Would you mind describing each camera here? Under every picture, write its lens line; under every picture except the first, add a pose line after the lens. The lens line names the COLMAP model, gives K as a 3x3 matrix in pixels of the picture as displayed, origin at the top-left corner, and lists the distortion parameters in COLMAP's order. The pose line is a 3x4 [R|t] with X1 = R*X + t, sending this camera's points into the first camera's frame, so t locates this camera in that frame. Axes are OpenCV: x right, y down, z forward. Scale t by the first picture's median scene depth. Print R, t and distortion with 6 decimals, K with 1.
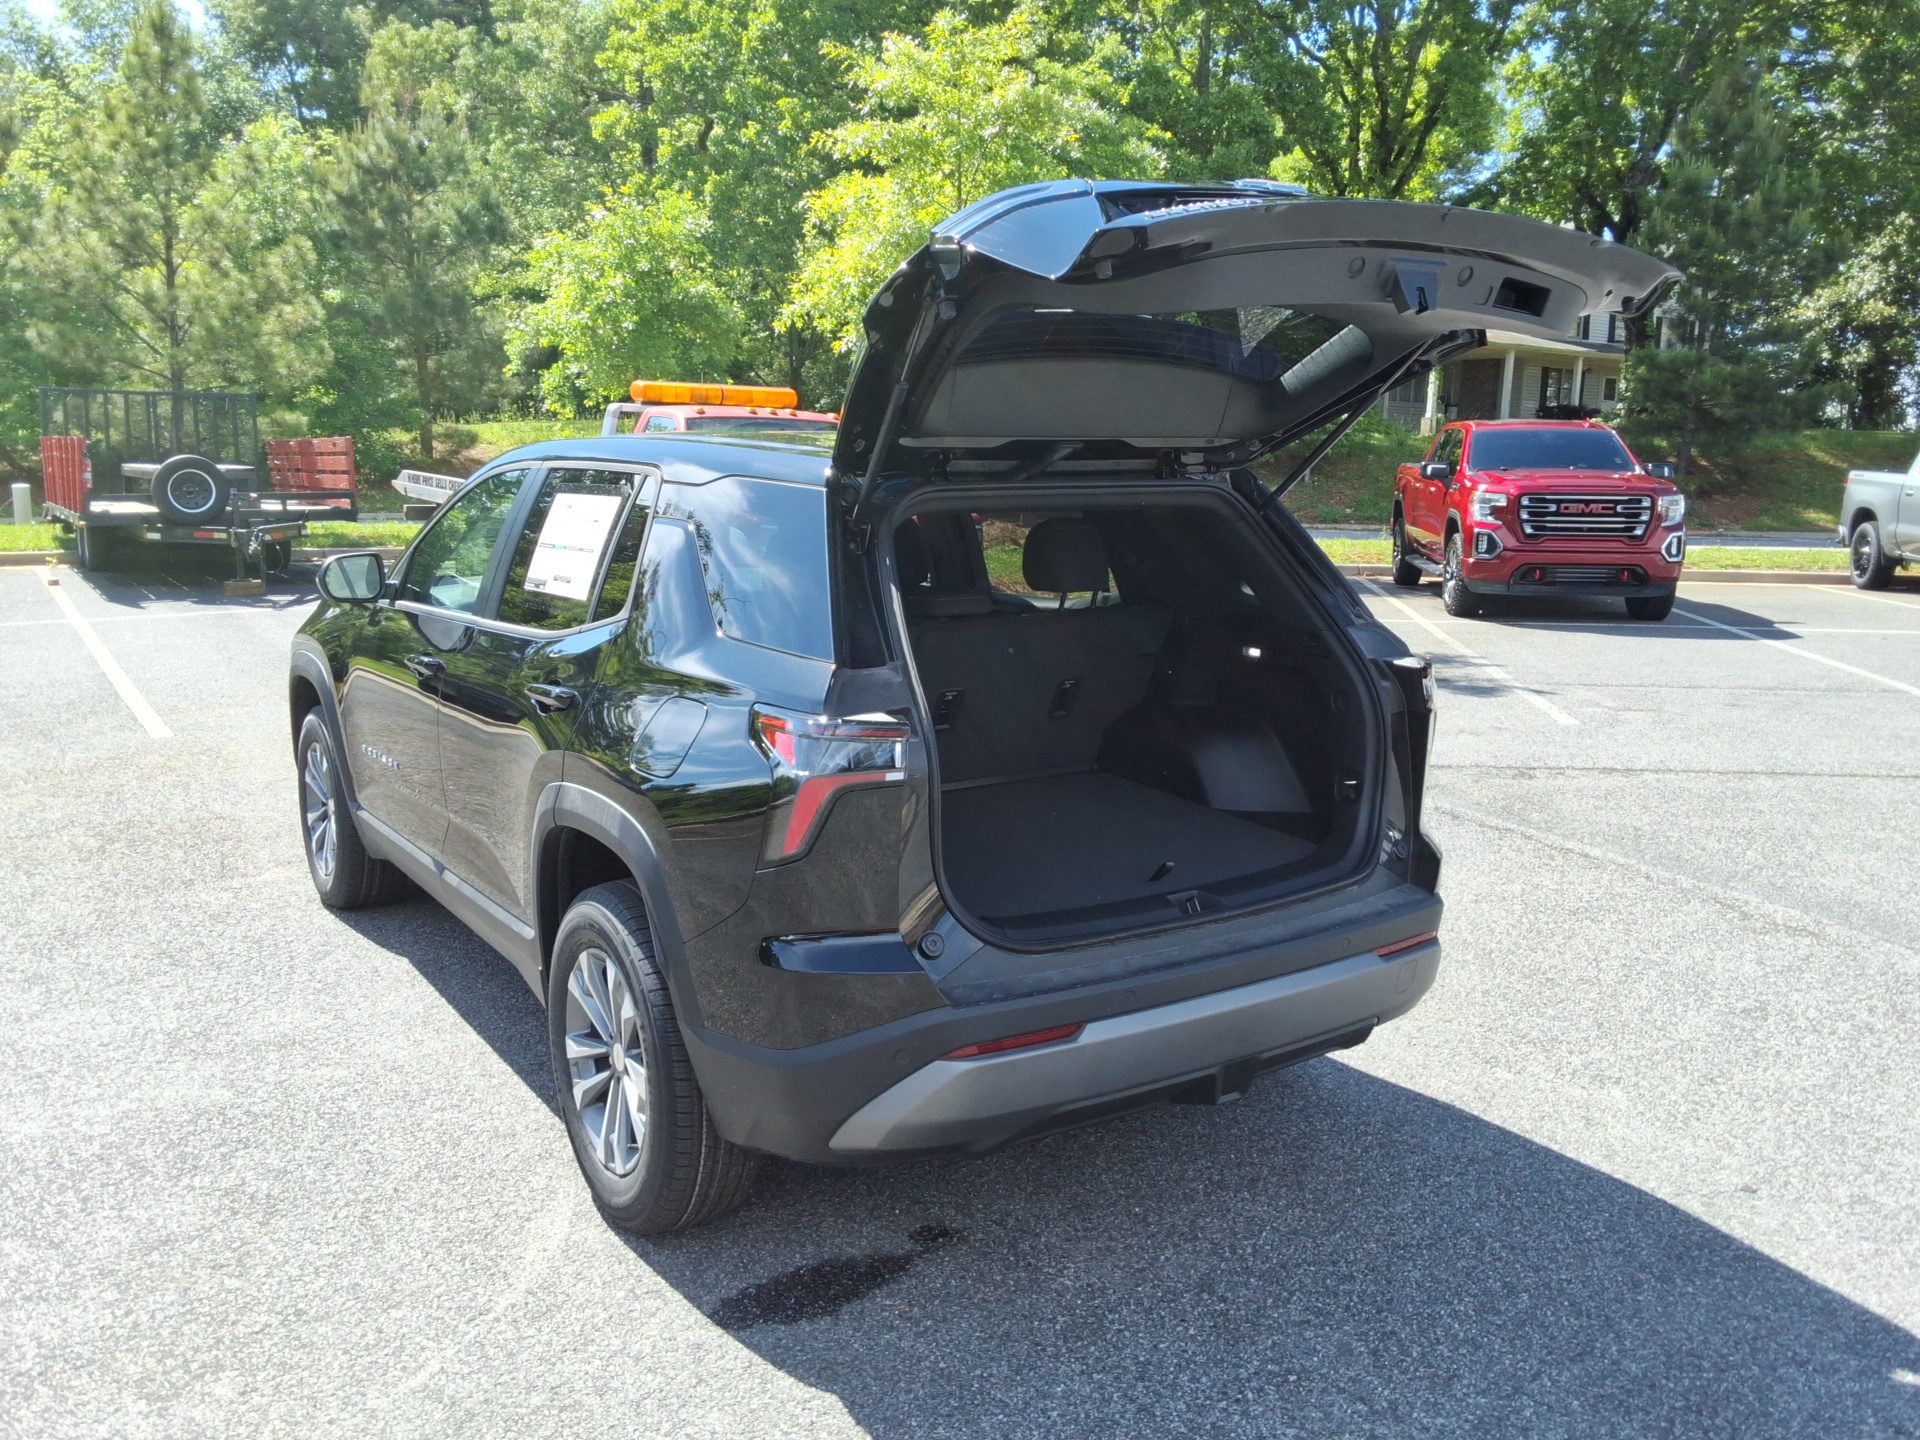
lens RADIAL K [[1547.6, 0, 970.4], [0, 1547.6, 713.6], [0, 0, 1]] dist [0.092071, -0.141269]
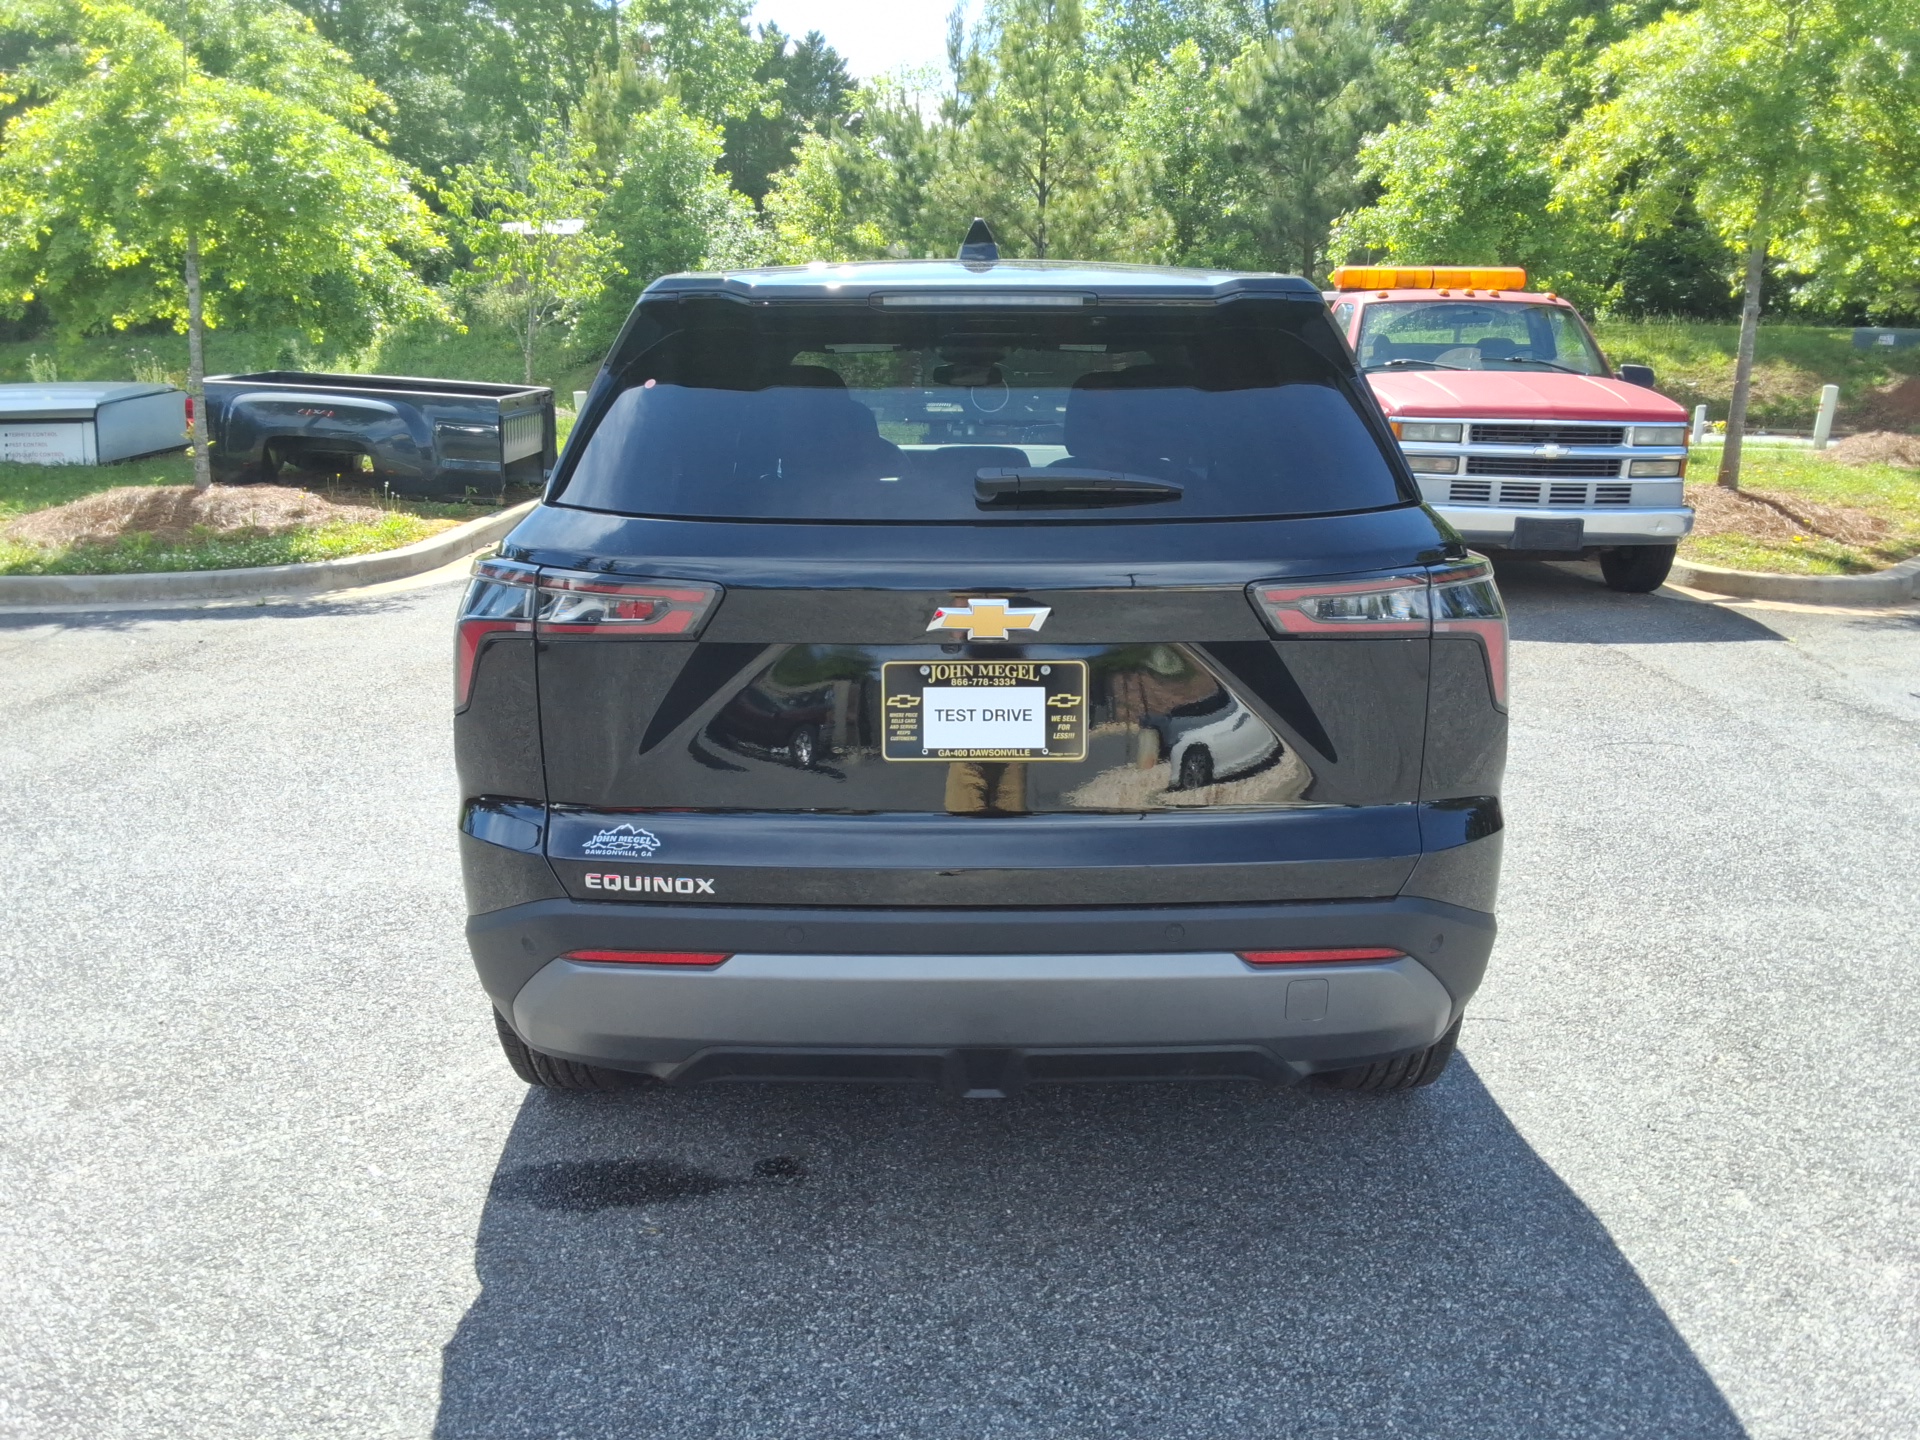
lens RADIAL K [[1547.6, 0, 973.7], [0, 1547.6, 720.9], [0, 0, 1]] dist [0.092071, -0.141269]
pose [[0.836409, 0.119885, -0.534835, 0.080716], [-0.089676, 0.992569, 0.082246, -0.000170], [0.540720, -0.020829, 0.840944, 0.050522]]
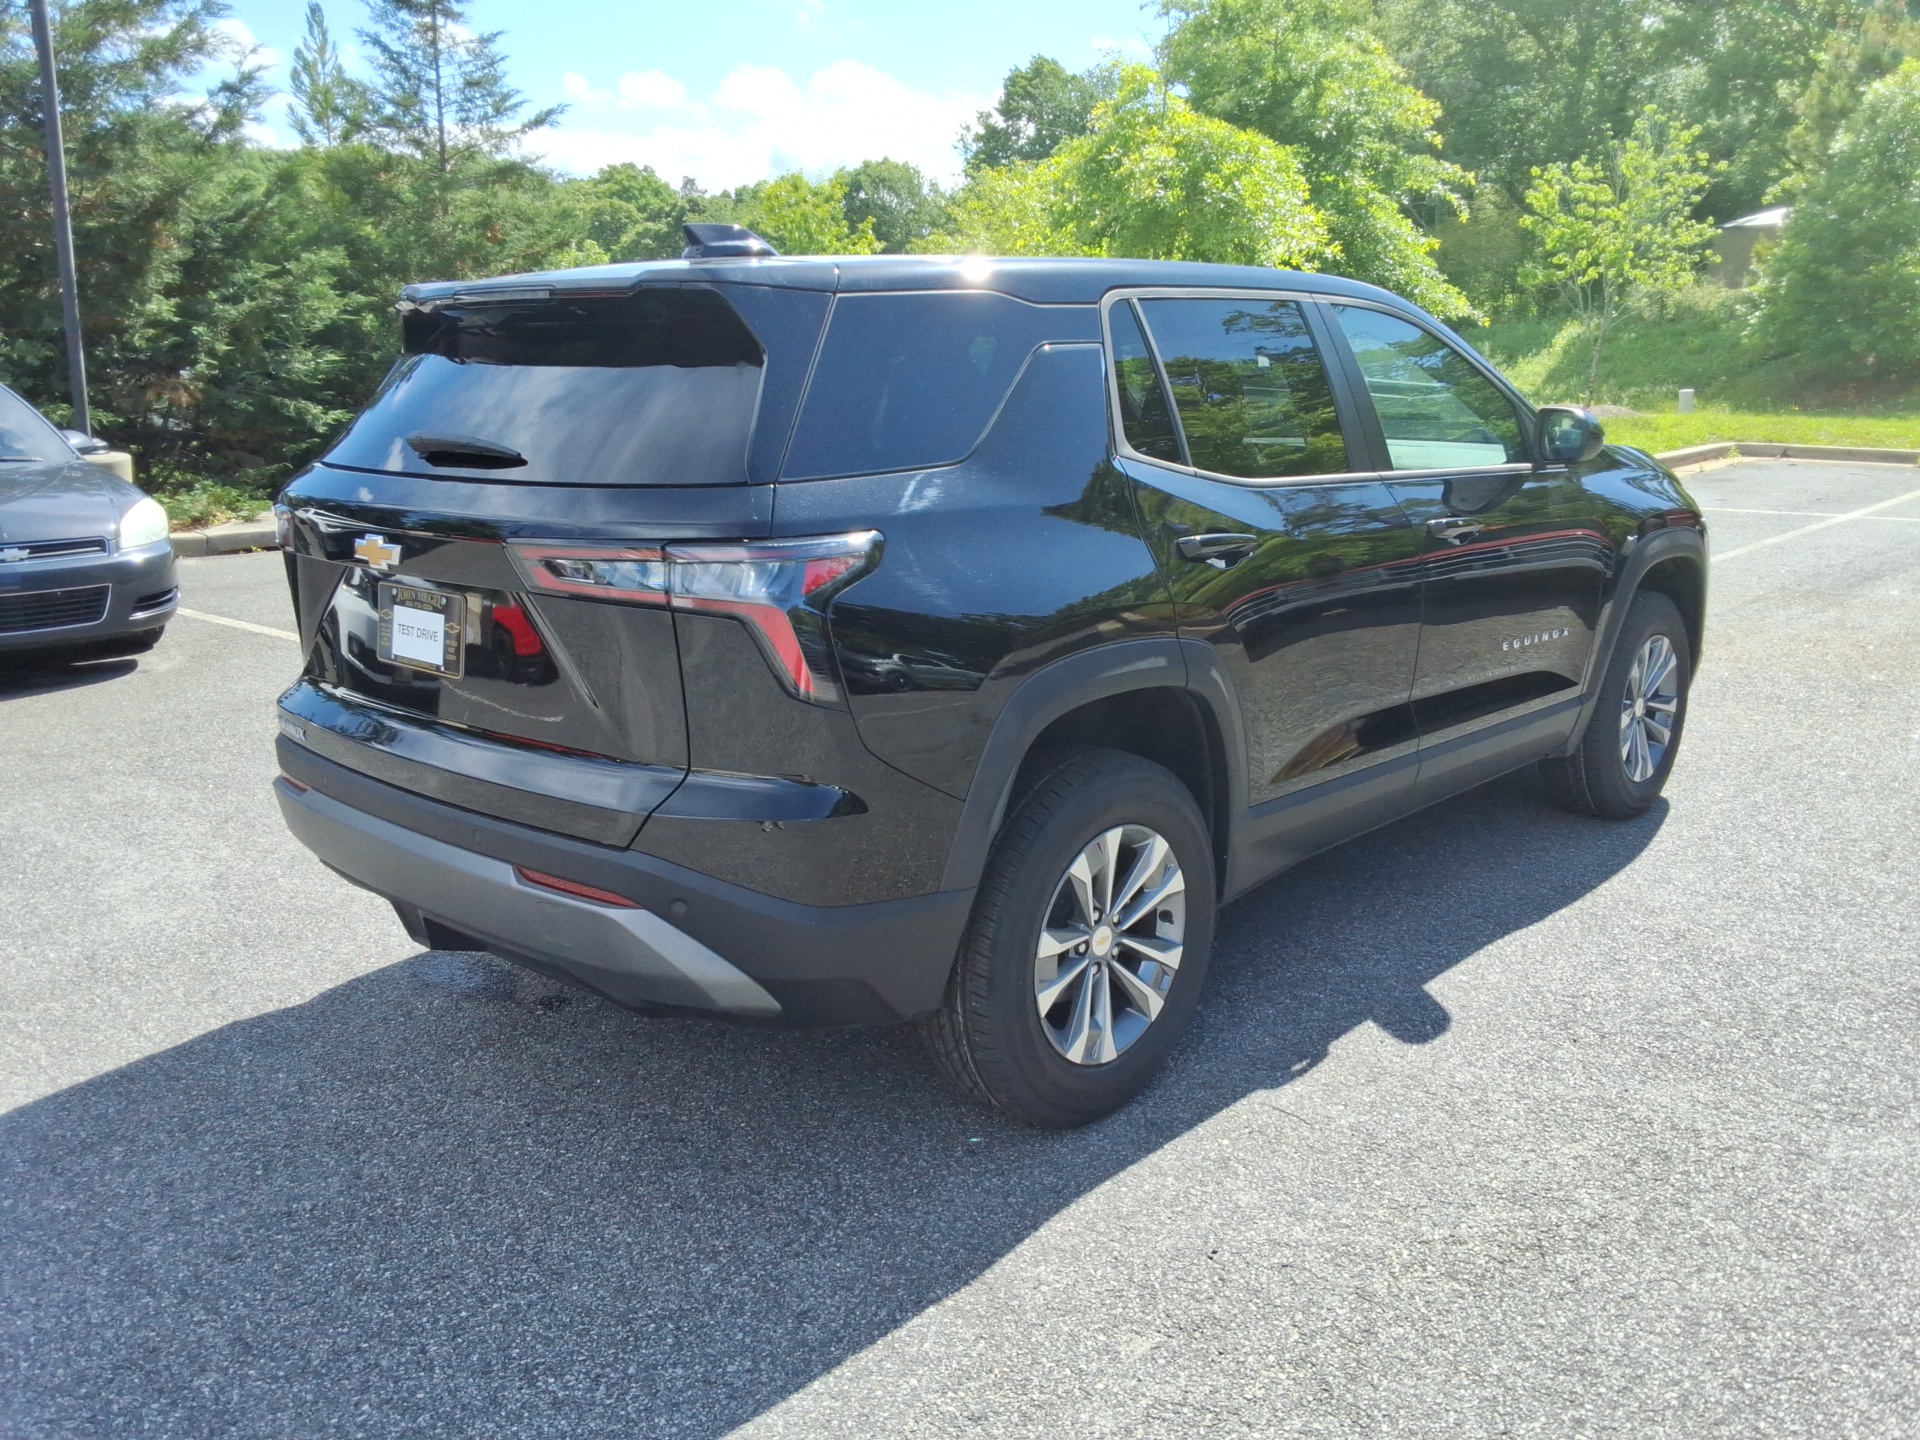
lens RADIAL K [[1547.6, 0, 978.0], [0, 1547.6, 715.4], [0, 0, 1]] dist [0.092071, -0.141269]
pose [[0.228220, 0.207820, -0.951171, 0.168975], [-0.157131, 0.972008, 0.174671, -0.016832], [0.960846, 0.109595, 0.254487, 0.160404]]
